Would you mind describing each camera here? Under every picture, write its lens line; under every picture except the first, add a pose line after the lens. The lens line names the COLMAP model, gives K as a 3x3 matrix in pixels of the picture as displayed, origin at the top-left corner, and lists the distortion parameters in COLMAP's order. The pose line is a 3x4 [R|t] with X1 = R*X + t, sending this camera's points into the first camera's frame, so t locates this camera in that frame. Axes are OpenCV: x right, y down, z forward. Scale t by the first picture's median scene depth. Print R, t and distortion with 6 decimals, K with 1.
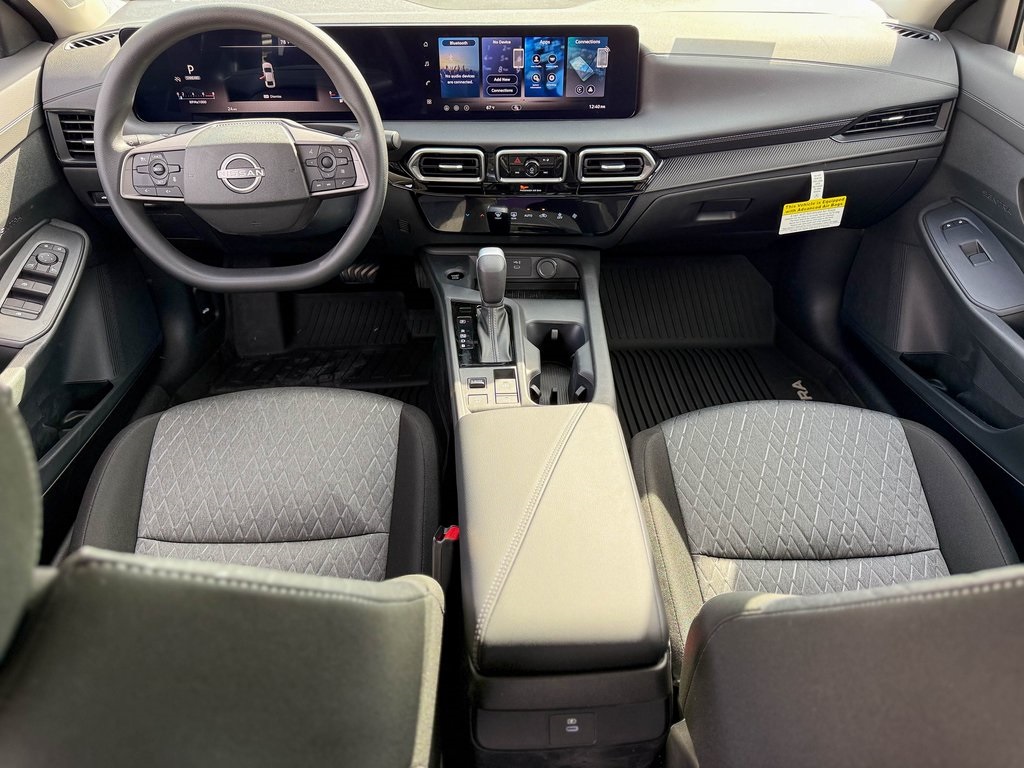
lens RADIAL K [[715.7, 0, 512.0], [0, 715.7, 384.0], [0, 0, 1]] dist [0.057796, -0.079428]
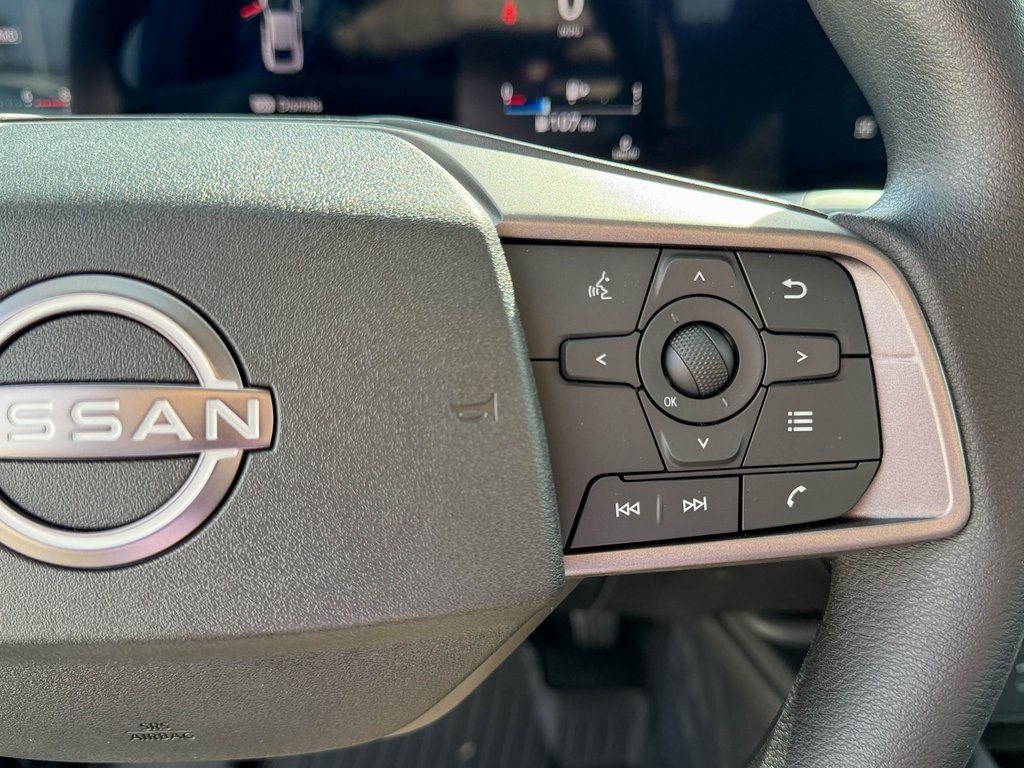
lens RADIAL K [[958.3, 0, 511.3], [0, 958.3, 383.4], [0, 0, 1]] dist [0.002222, -0.458372]
pose [[0.998902, 0.039901, 0.024563, -0.260985], [-0.032110, 0.964724, -0.261298, -0.217932], [-0.034122, 0.260222, 0.964946, 0.708236]]
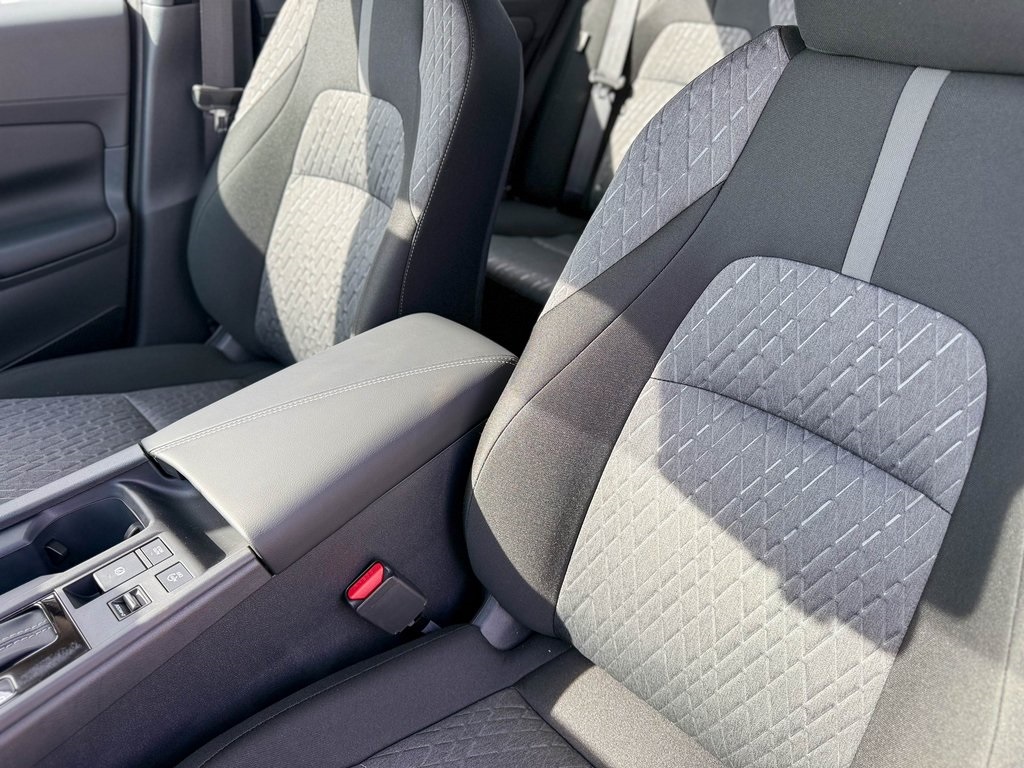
lens RADIAL K [[715.7, 0, 512.0], [0, 715.7, 384.0], [0, 0, 1]] dist [0.057796, -0.079428]
pose [[-0.661939, -0.402487, 0.632329, -0.483687], [0.463783, 0.442805, 0.767352, -0.336651], [-0.588848, 0.801204, -0.106443, 0.647876]]
